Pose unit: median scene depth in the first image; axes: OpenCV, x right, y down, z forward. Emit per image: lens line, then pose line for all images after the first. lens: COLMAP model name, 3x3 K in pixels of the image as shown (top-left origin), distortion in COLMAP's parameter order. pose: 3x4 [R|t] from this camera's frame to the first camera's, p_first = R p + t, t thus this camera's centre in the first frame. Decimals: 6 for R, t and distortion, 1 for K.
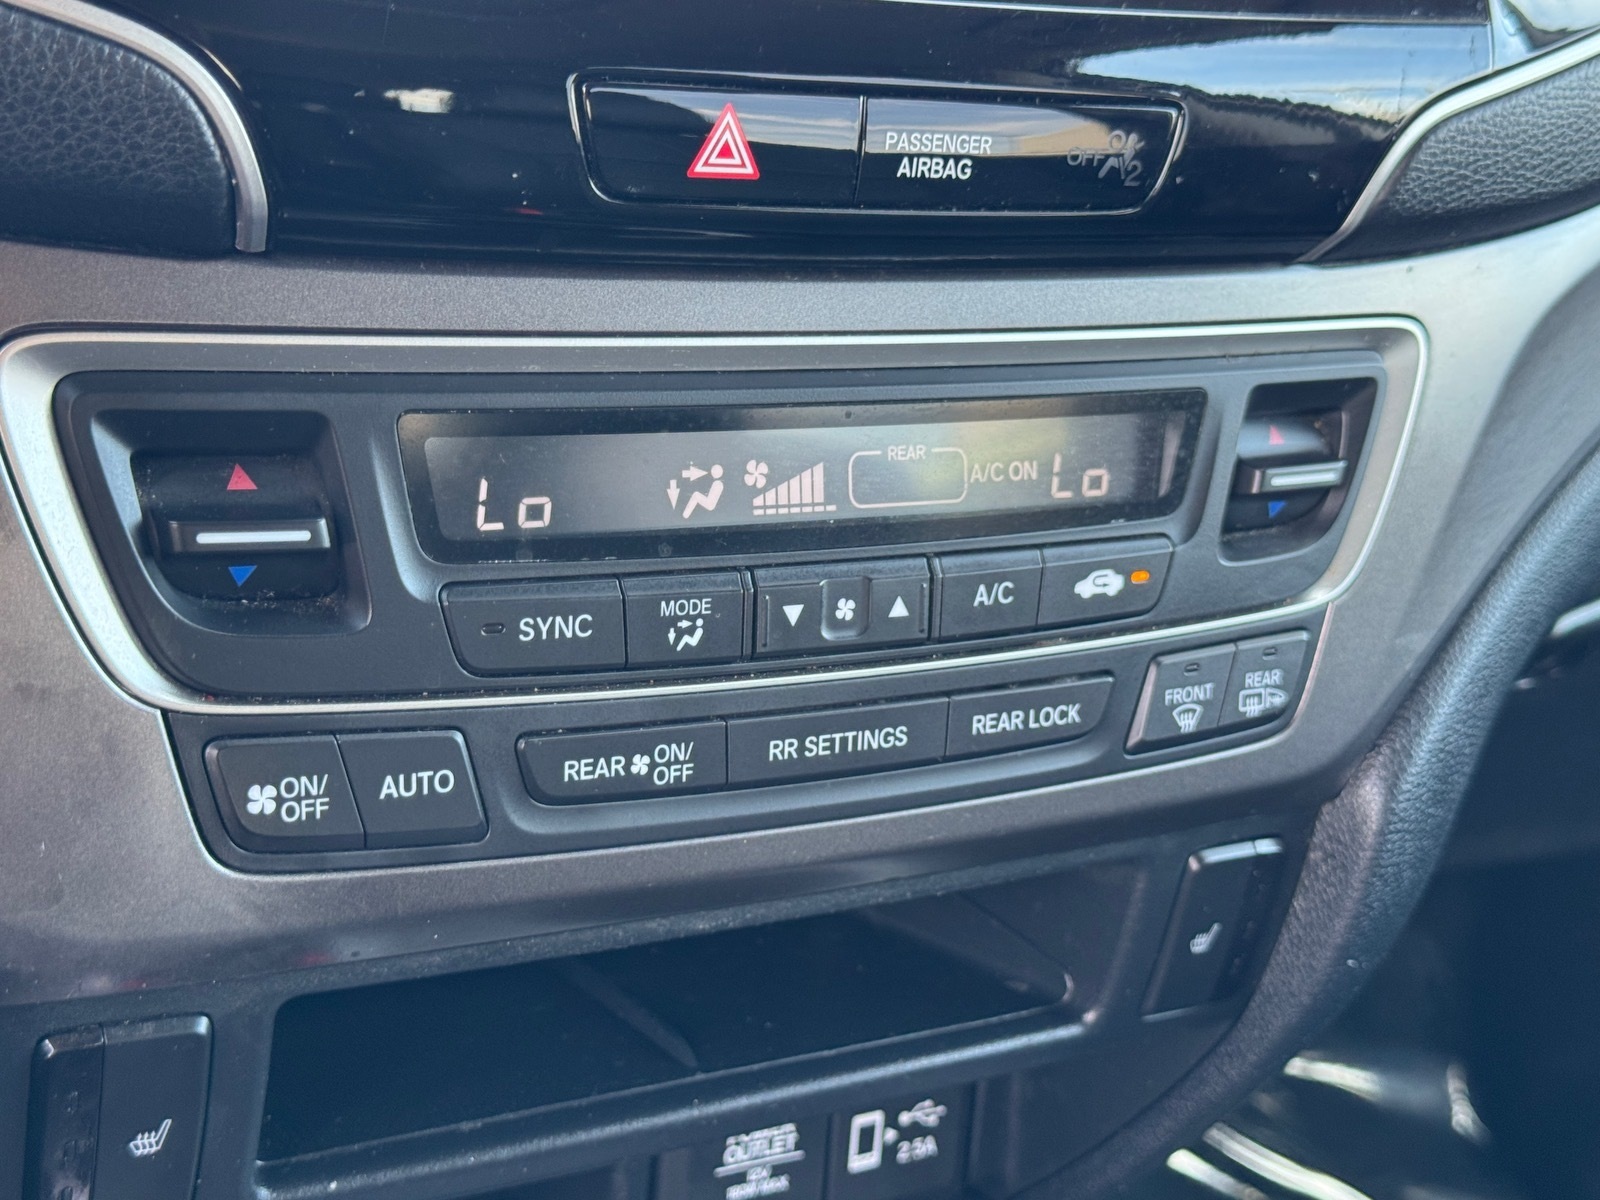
lens RADIAL K [[2336.0, 0, 762.6], [0, 2336.0, 572.0], [0, 0, 1]] dist [0.118002, 0.000000]
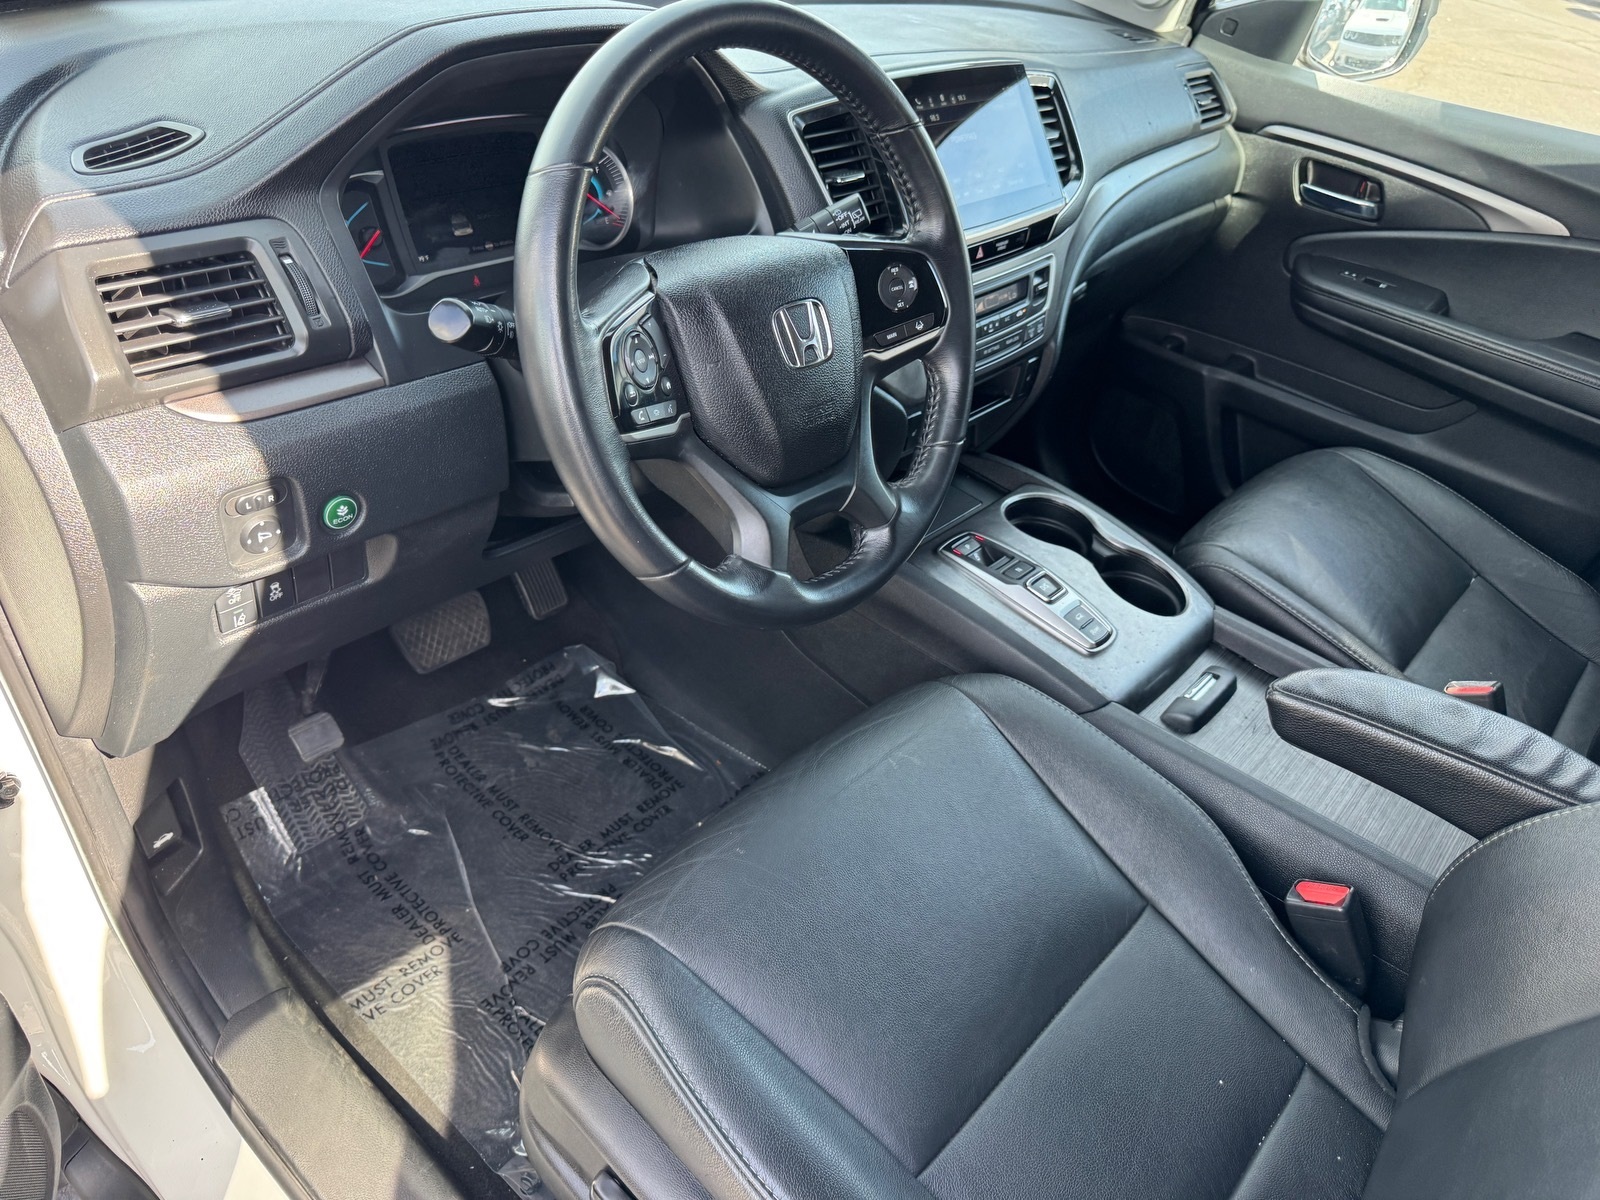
lens RADIAL K [[1154.7, 0, 792.9], [0, 1154.7, 612.0], [0, 0, 1]] dist [0.038575, -0.085024]
pose [[0.941182, -0.253740, 0.223143, -1.271825], [0.192456, 0.945344, 0.263221, -0.166626], [-0.277736, -0.204794, 0.938575, -1.755104]]
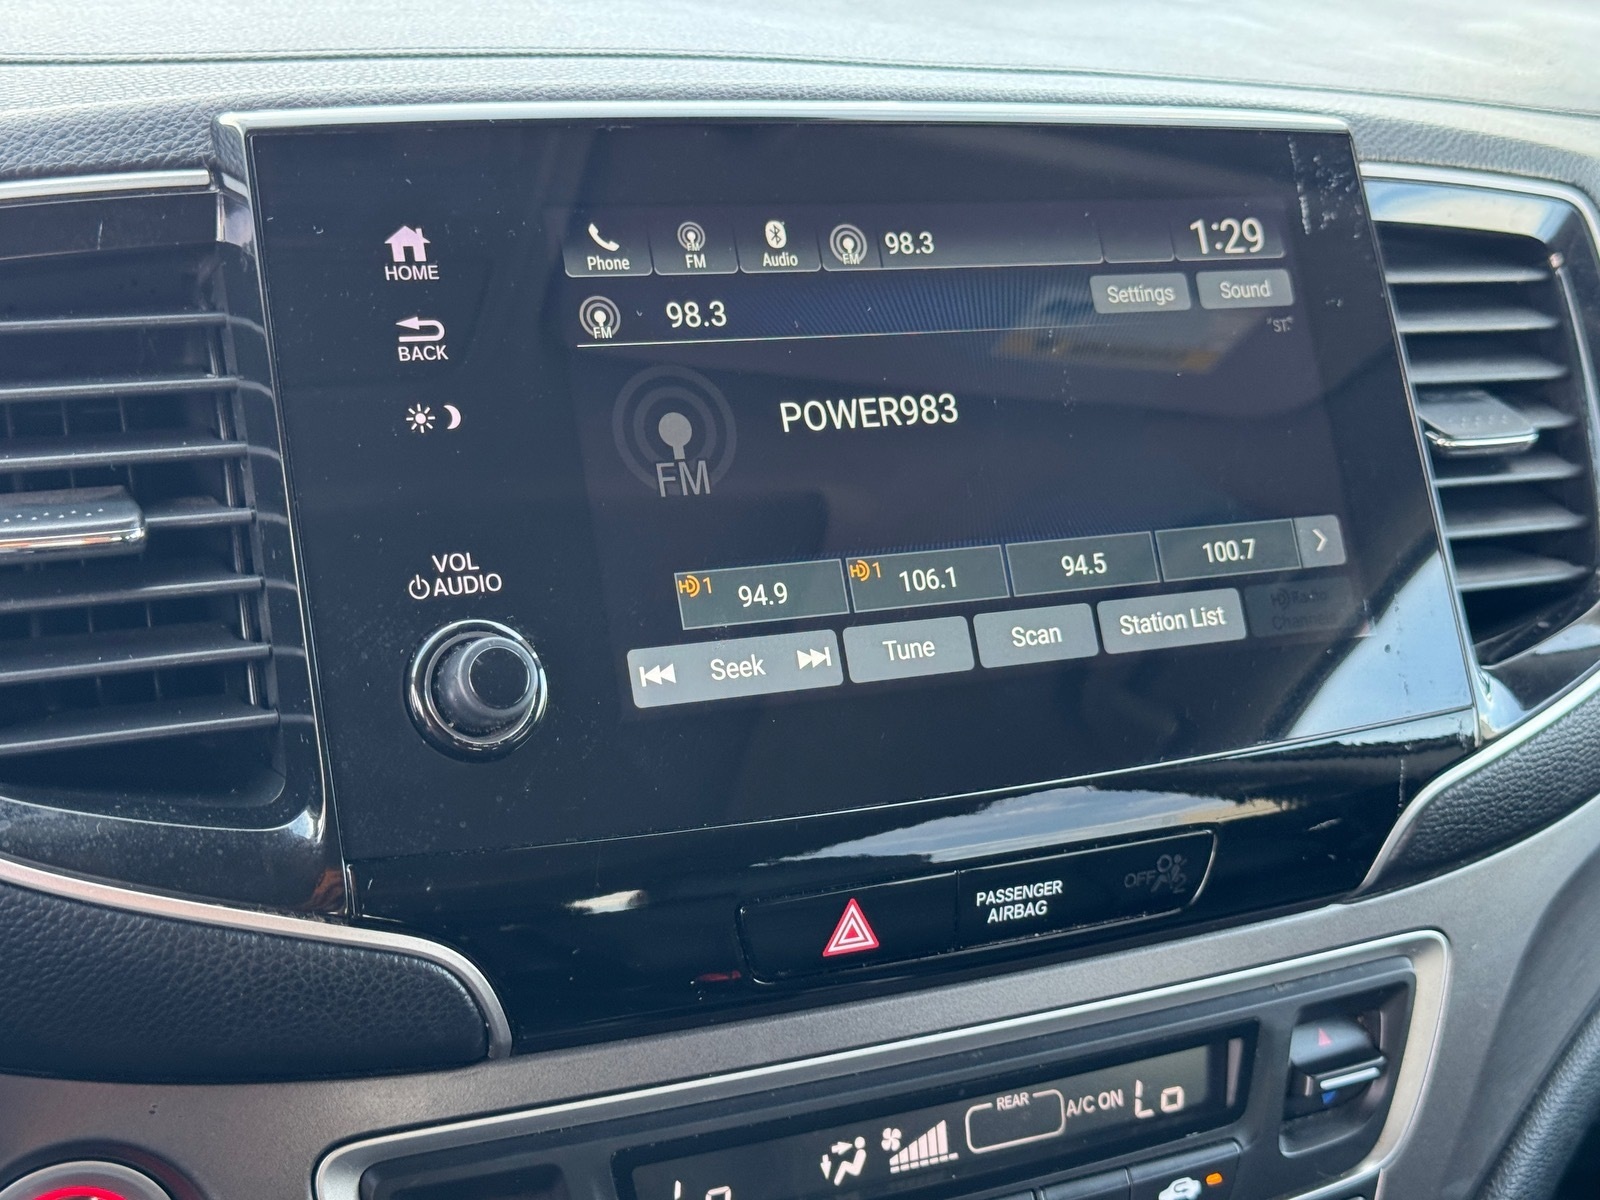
lens RADIAL K [[2293.8, 0, 756.4], [0, 2293.8, 597.7], [0, 0, 1]] dist [0.128201, 0.000000]
pose [[0.995615, -0.049052, -0.079653, 0.038178], [0.046454, 0.998336, -0.034151, -0.292444], [0.081196, 0.030301, 0.996237, -0.255325]]
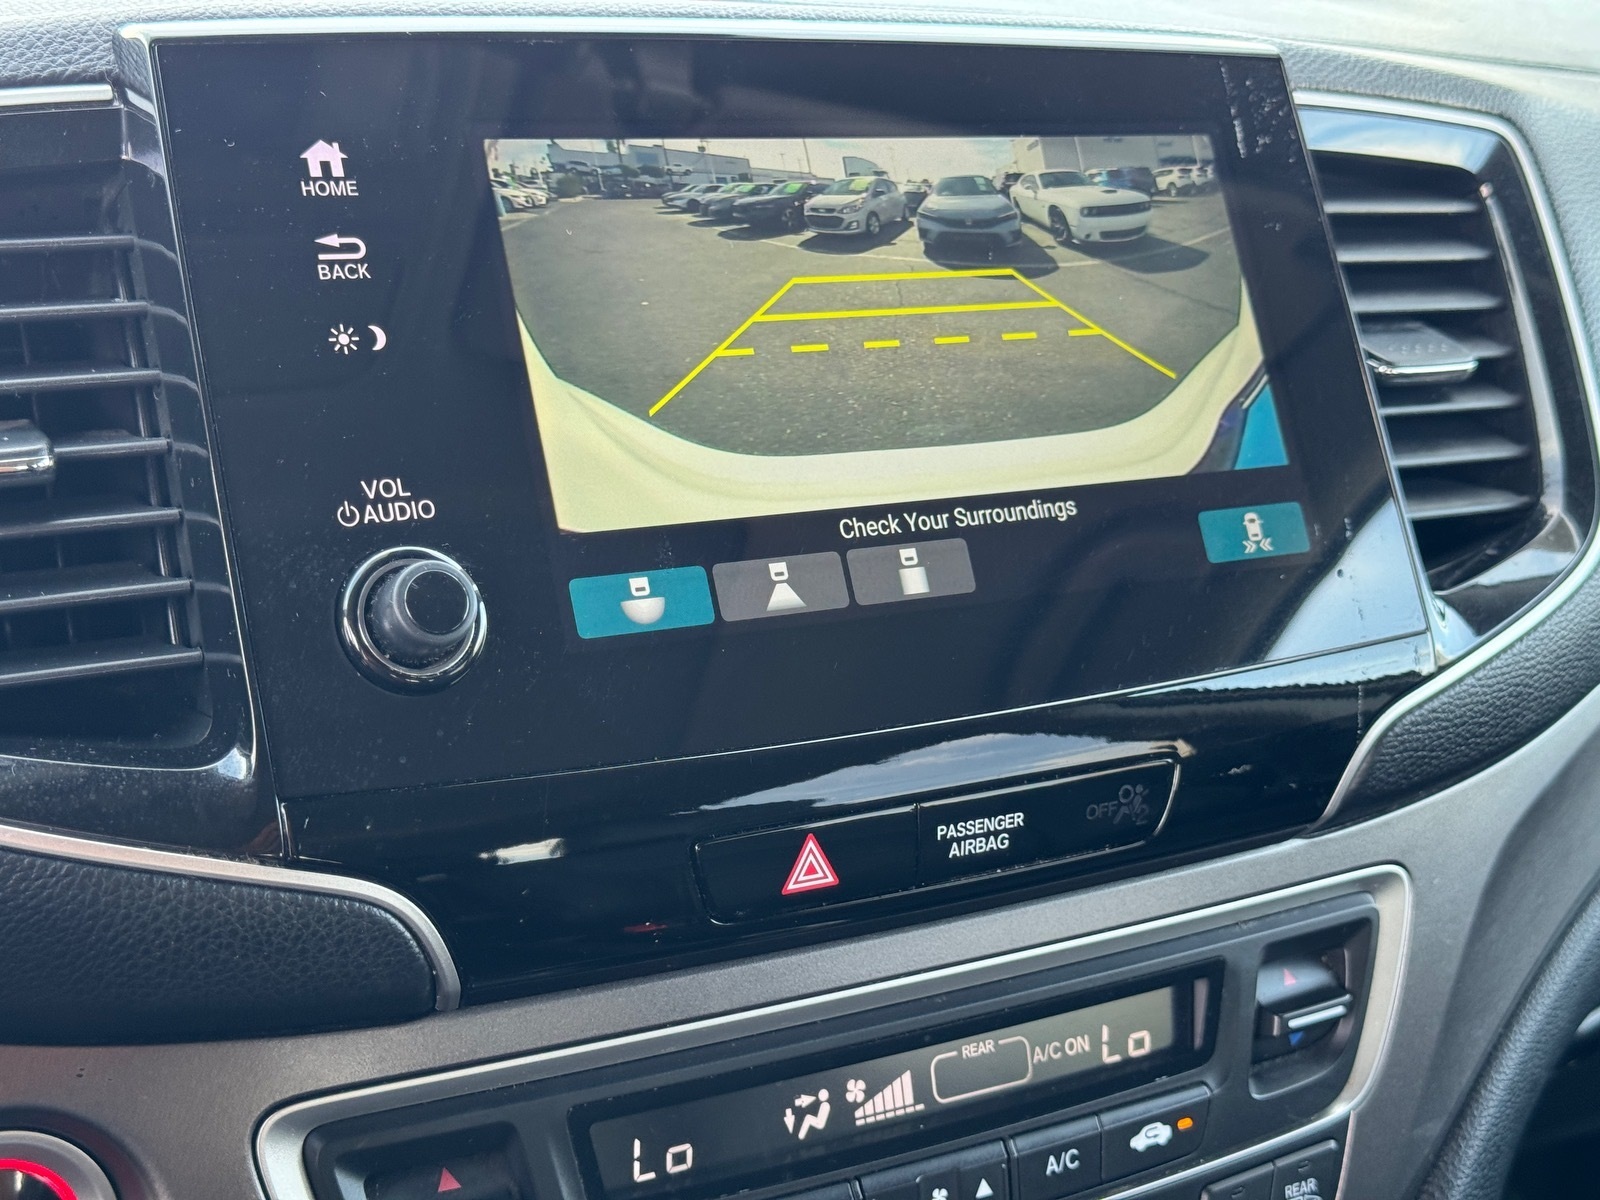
lens RADIAL K [[2293.8, 0, 766.7], [0, 2293.8, 601.7], [0, 0, 1]] dist [0.128201, 0.000000]
pose [[0.995957, -0.083037, -0.034269, 0.013327], [0.081047, 0.995144, -0.055862, -0.230255], [0.038741, 0.052858, 0.997850, -0.211706]]
